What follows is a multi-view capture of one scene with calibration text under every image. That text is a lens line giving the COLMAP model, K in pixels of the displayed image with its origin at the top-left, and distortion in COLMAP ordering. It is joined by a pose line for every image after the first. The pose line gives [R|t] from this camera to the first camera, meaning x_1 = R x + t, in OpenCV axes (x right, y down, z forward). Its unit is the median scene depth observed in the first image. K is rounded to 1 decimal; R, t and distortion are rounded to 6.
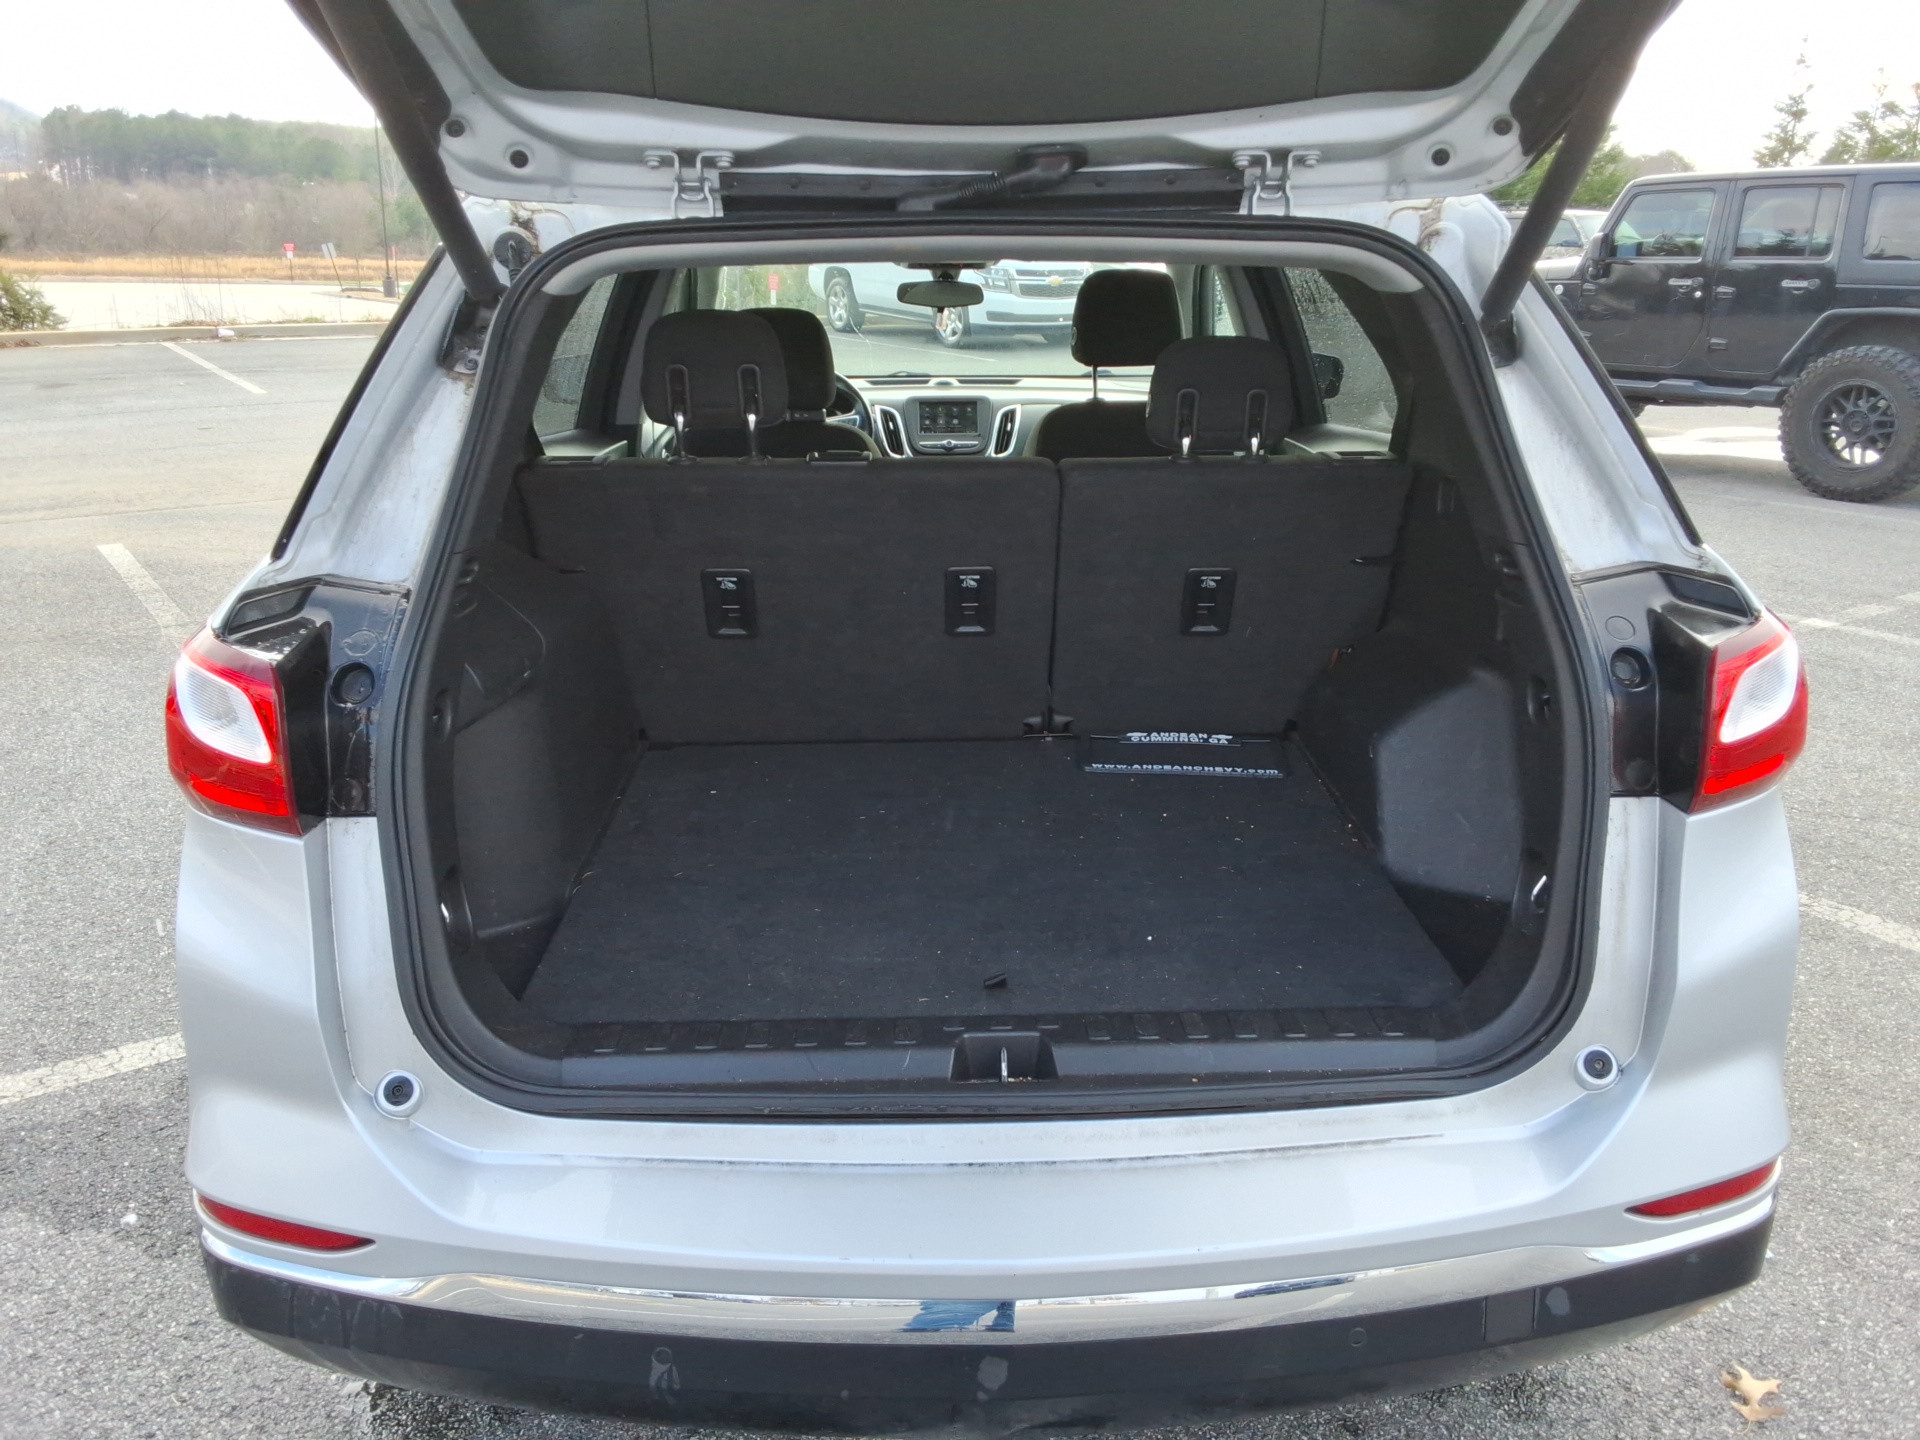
lens RADIAL K [[1529.7, 0, 969.2], [0, 1529.7, 717.9], [0, 0, 1]] dist [0.065624, -0.103252]
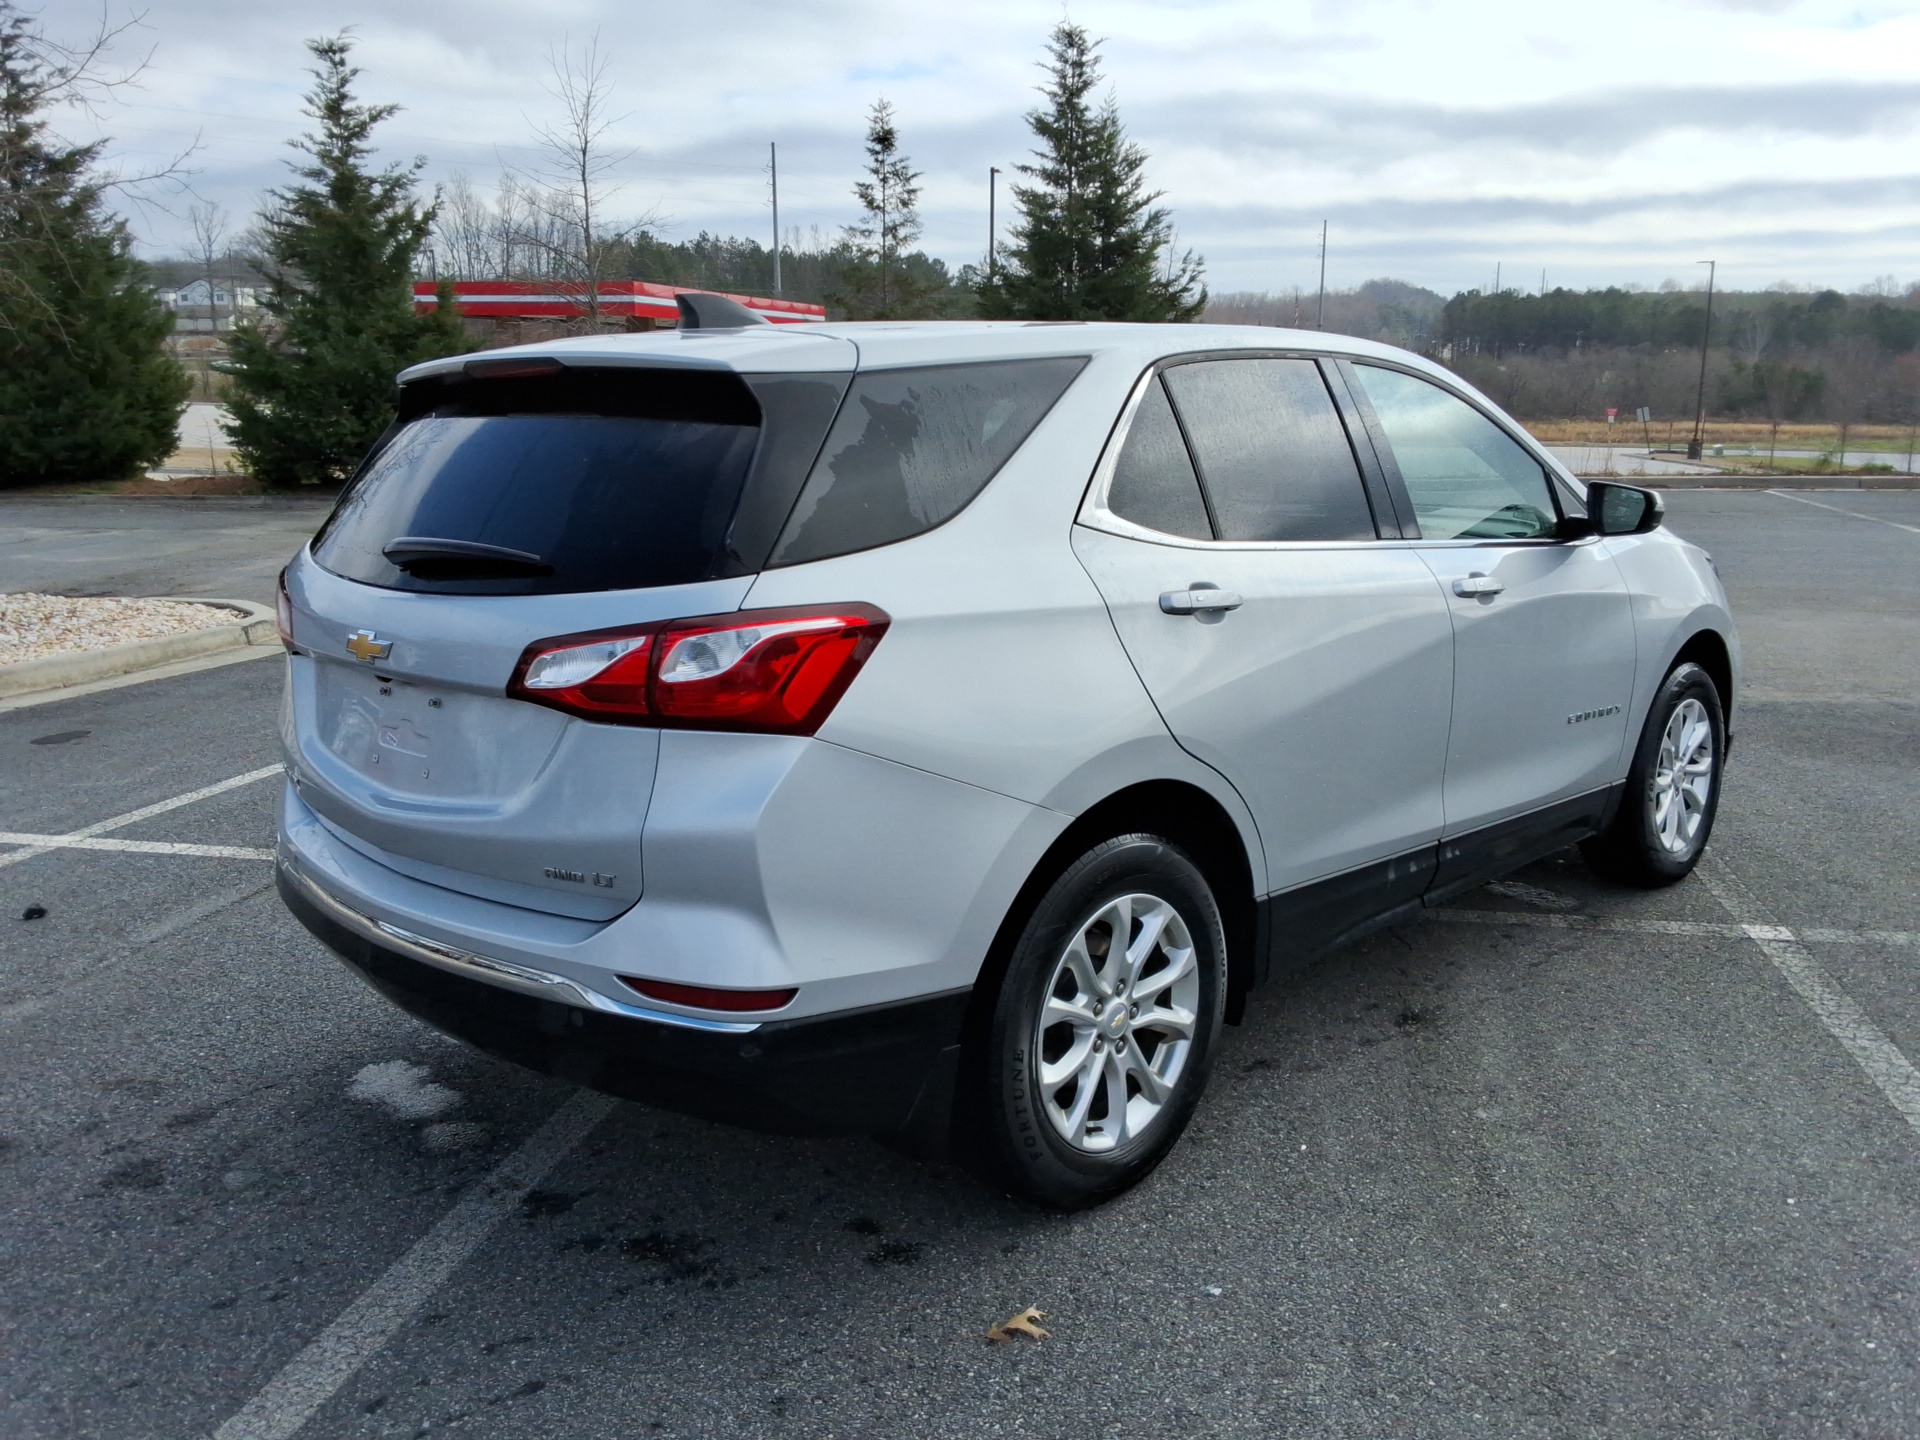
lens RADIAL K [[1529.7, 0, 974.4], [0, 1529.7, 721.7], [0, 0, 1]] dist [0.065624, -0.103252]
pose [[0.692614, 0.131640, -0.709194, 0.264603], [-0.200490, 0.979596, -0.013971, 0.002638], [0.692885, 0.151862, 0.704875, 0.018599]]
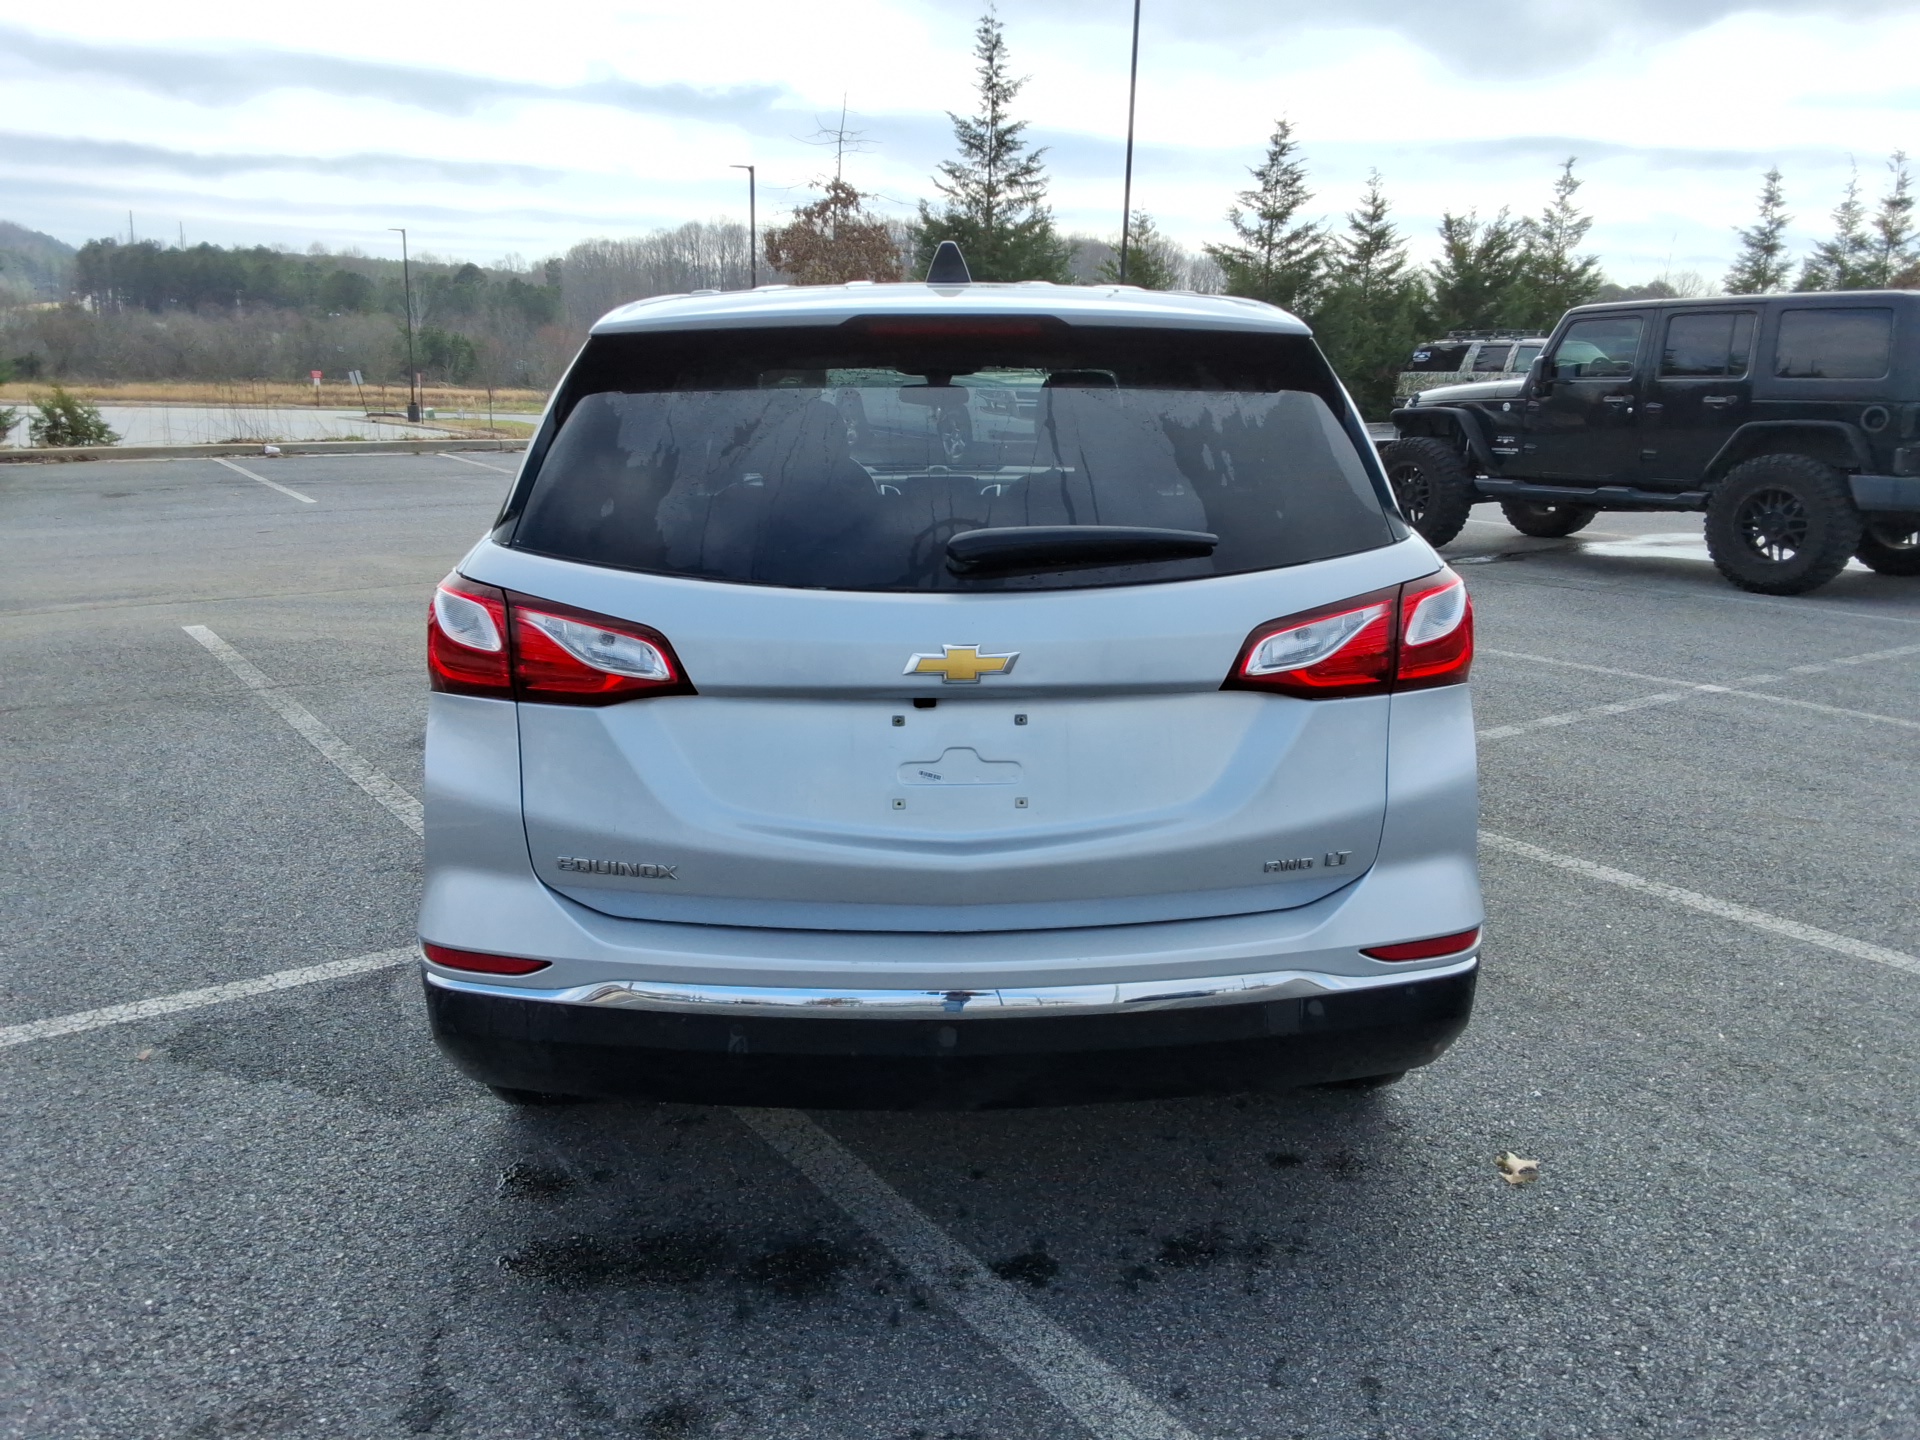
lens RADIAL K [[1529.7, 0, 970.4], [0, 1529.7, 715.7], [0, 0, 1]] dist [0.065624, -0.103252]
pose [[0.999992, 0.001567, -0.003637, 0.006501], [-0.001849, 0.996875, -0.078976, 0.031563], [0.003501, 0.078983, 0.996870, -0.082893]]
